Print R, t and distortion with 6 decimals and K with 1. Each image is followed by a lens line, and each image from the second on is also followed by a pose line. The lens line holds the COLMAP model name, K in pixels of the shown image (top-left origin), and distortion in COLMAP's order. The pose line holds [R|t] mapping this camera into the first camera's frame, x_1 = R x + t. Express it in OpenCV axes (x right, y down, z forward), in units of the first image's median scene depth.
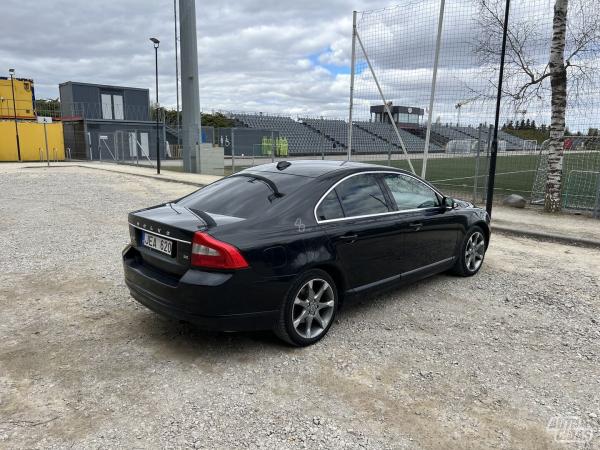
lens RADIAL K [[430.2, 0, 295.5], [0, 430.2, 225.6], [0, 0, 1]] dist [0.072379, -0.075000]
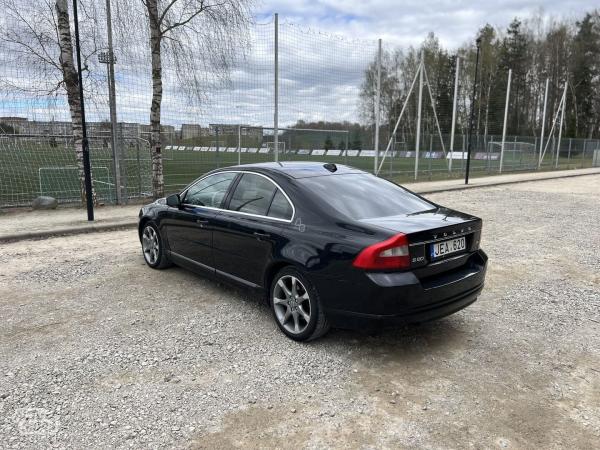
lens RADIAL K [[430.2, 0, 295.5], [0, 430.2, 225.6], [0, 0, 1]] dist [0.072379, -0.075000]
pose [[0.092041, -0.213514, 0.972595, -1.033654], [0.203255, 0.960205, 0.191559, -0.213036], [-0.974790, 0.180053, 0.131776, 0.939894]]
